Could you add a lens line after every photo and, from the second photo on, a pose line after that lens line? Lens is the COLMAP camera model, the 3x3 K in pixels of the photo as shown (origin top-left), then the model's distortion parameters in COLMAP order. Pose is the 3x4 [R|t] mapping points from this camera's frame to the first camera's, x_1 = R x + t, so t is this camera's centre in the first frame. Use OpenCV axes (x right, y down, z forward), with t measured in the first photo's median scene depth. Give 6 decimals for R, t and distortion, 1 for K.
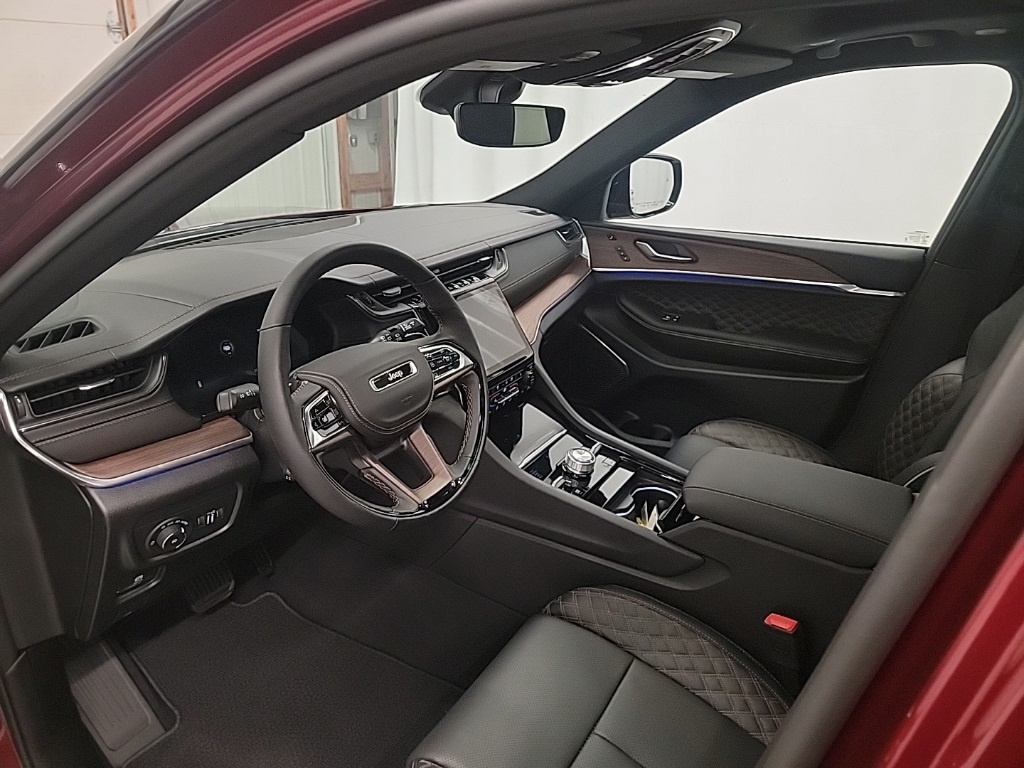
lens RADIAL K [[729.6, 0, 513.2], [0, 729.6, 390.2], [0, 0, 1]] dist [0.062876, -0.079492]
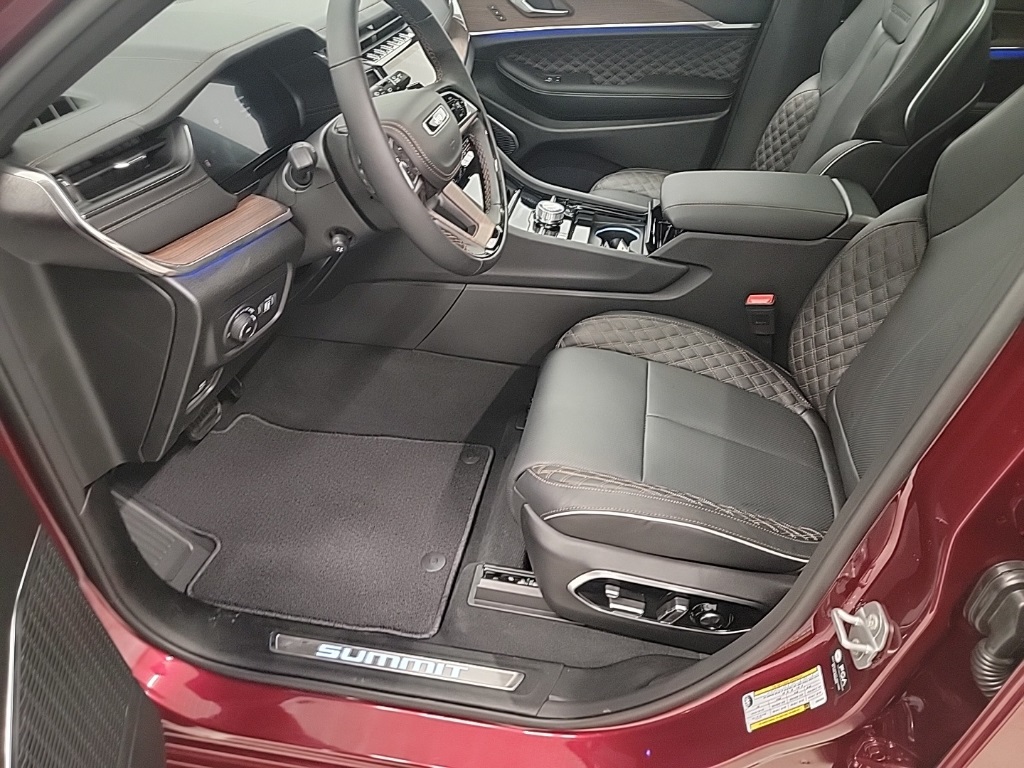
lens RADIAL K [[724.1, 0, 509.6], [0, 724.1, 406.0], [0, 0, 1]] dist [0.081099, -0.077189]
pose [[0.923567, -0.236681, 0.301674, -0.407124], [0.158645, 0.952128, 0.261313, 0.092945], [-0.349080, -0.193480, 0.916902, -0.008377]]
